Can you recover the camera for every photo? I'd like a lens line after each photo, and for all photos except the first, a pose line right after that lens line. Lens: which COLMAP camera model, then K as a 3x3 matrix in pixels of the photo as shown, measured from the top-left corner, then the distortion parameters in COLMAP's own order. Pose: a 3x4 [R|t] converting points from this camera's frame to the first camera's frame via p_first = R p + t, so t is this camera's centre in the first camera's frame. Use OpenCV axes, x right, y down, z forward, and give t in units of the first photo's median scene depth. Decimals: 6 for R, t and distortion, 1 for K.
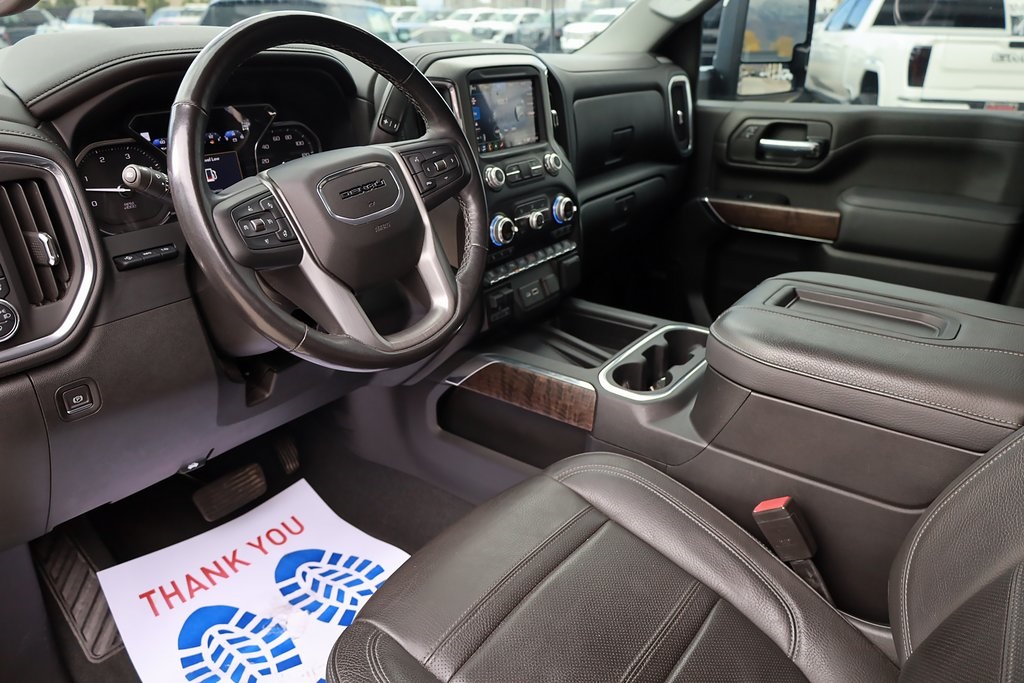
lens RADIAL K [[698.7, 0, 512.0], [0, 698.7, 341.5], [0, 0, 1]] dist [-0.014284, 0.002952]
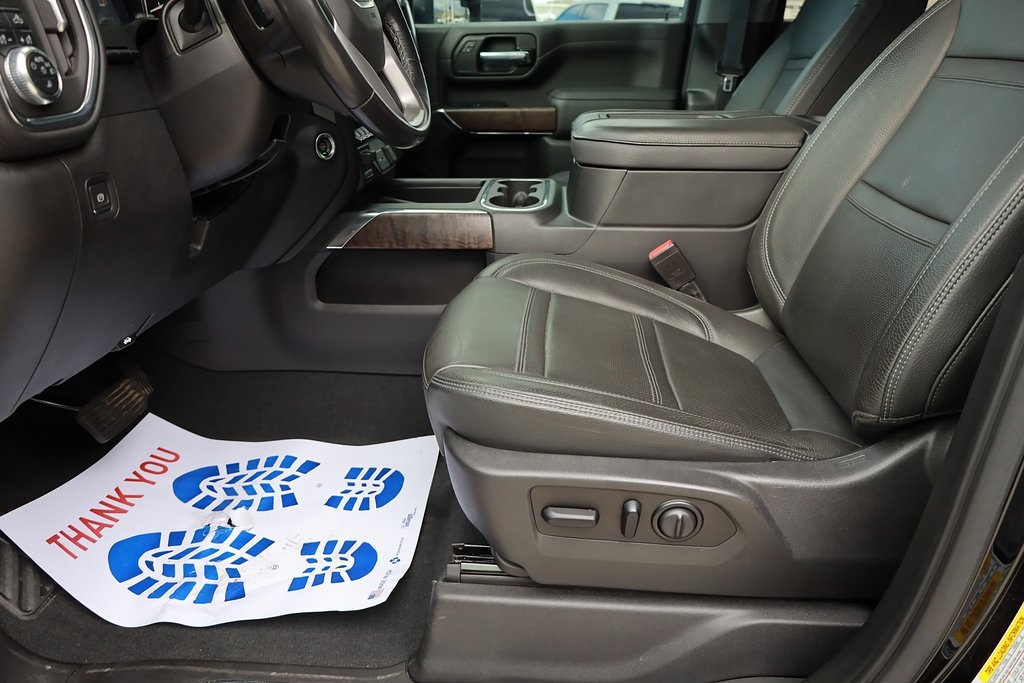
lens RADIAL K [[698.7, 0, 512.0], [0, 698.7, 341.5], [0, 0, 1]] dist [-0.014284, 0.002952]
pose [[0.839660, -0.207691, 0.501832, -0.395601], [0.214917, 0.975632, 0.044183, 0.197169], [-0.498780, 0.070753, 0.863836, -0.000067]]
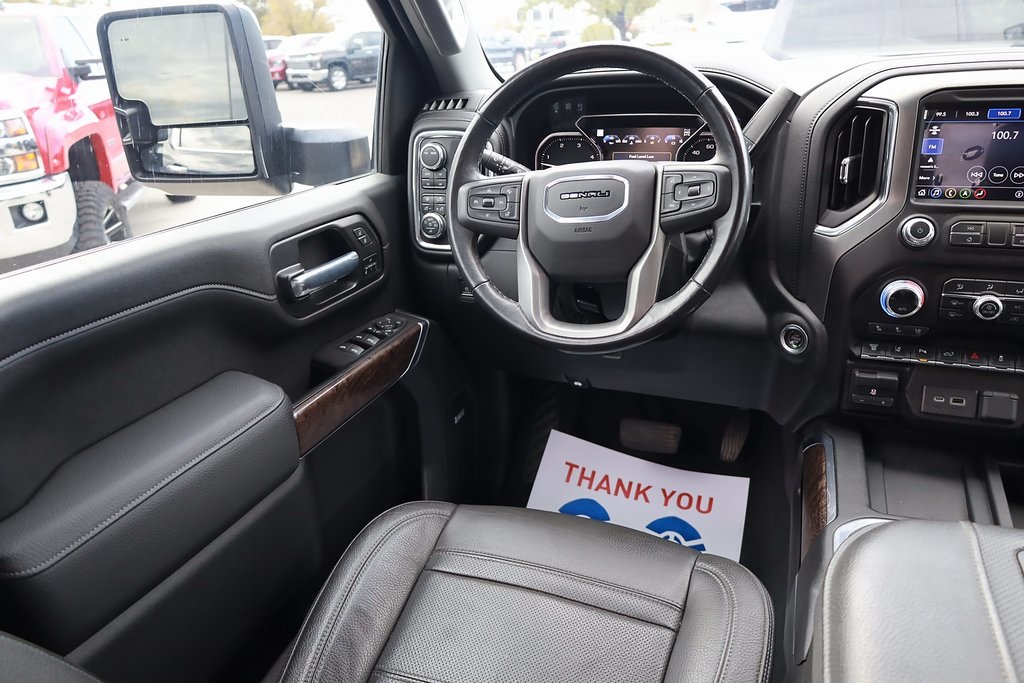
lens RADIAL K [[700.3, 0, 512.0], [0, 700.3, 341.5], [0, 0, 1]] dist [-0.010447, -0.002303]
pose [[0.264062, 0.363726, -0.893294, 0.523841], [-0.341165, 0.901516, 0.266224, -0.160366], [0.902152, 0.234461, 0.362147, 0.316679]]
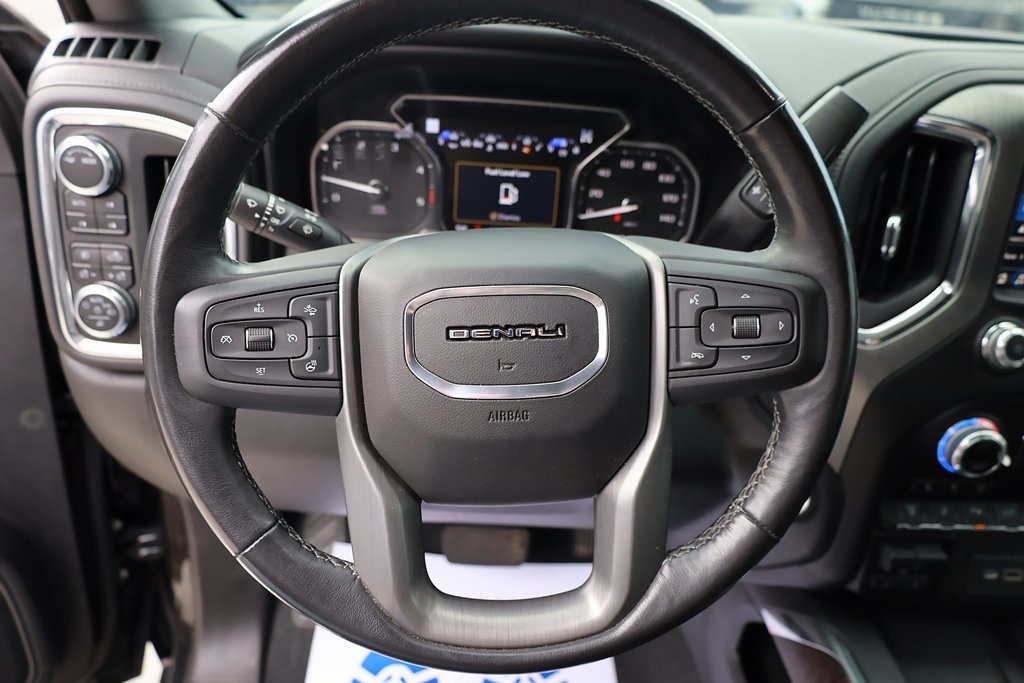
lens RADIAL K [[709.9, 0, 508.2], [0, 709.9, 326.6], [0, 0, 1]] dist [0.007066, 0.003484]
pose [[0.608605, 0.405035, -0.682310, 0.079671], [-0.377778, 0.904098, 0.199724, -0.194448], [0.697771, 0.136209, 0.703252, 0.384849]]
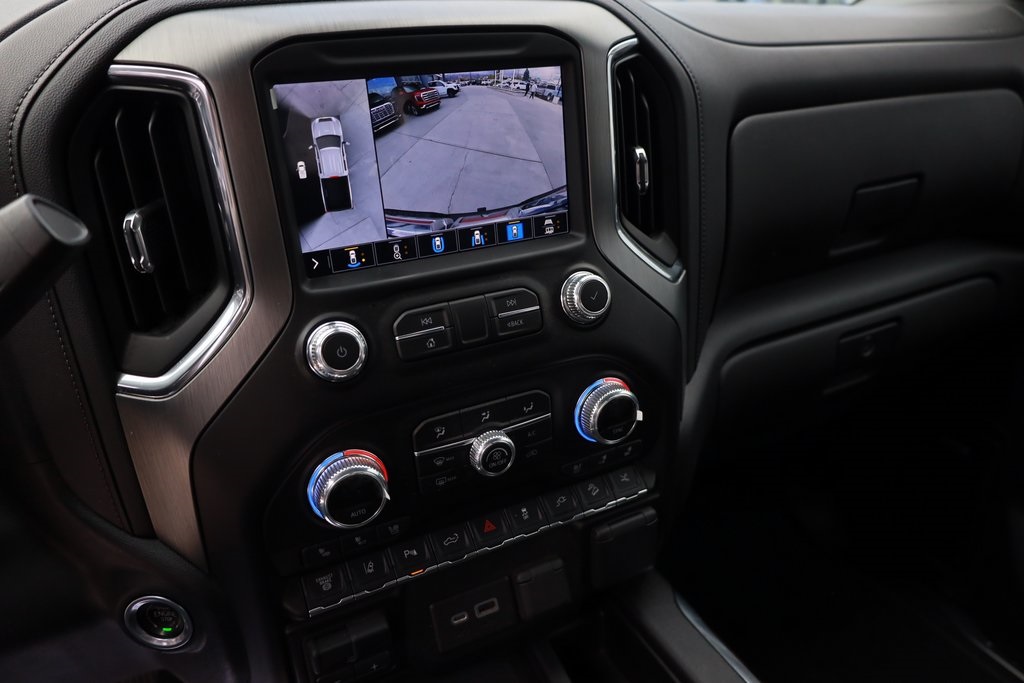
lens RADIAL K [[698.7, 0, 512.0], [0, 698.7, 341.5], [0, 0, 1]] dist [-0.014284, 0.002952]
pose [[0.896192, 0.192090, -0.399926, 0.175905], [-0.170604, 0.981309, 0.089030, -0.257742], [0.409553, -0.011560, 0.912213, 0.641557]]
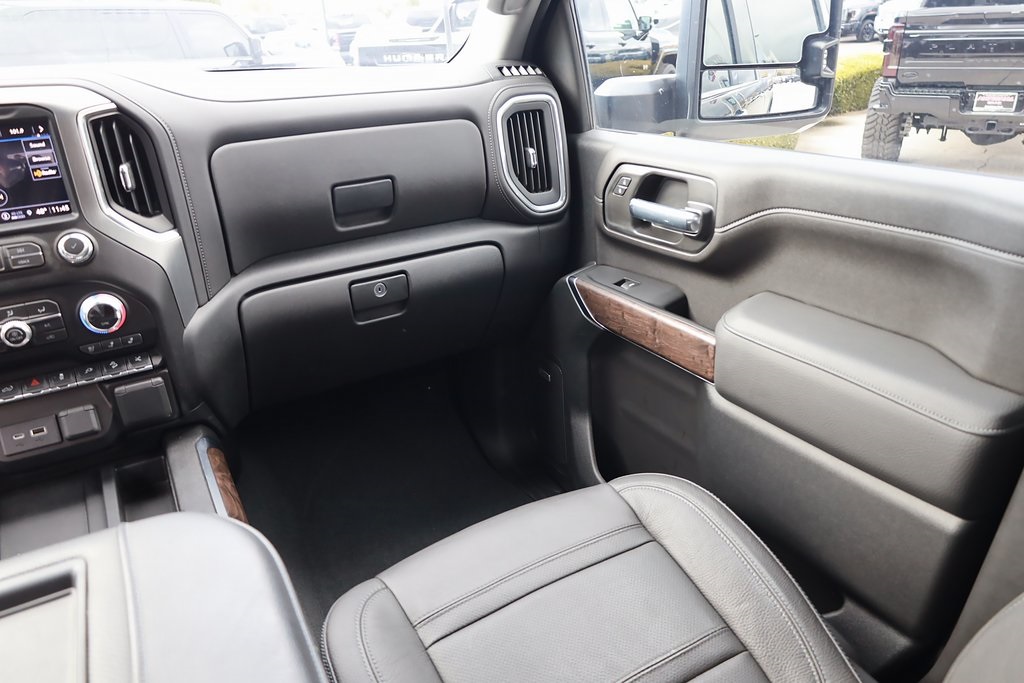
lens RADIAL K [[698.7, 0, 512.0], [0, 698.7, 341.5], [0, 0, 1]] dist [-0.014284, 0.002952]
pose [[0.920220, 0.128506, -0.369704, 0.700804], [-0.122720, 0.991665, 0.039235, -0.242976], [0.371665, 0.009265, 0.928321, 0.535097]]
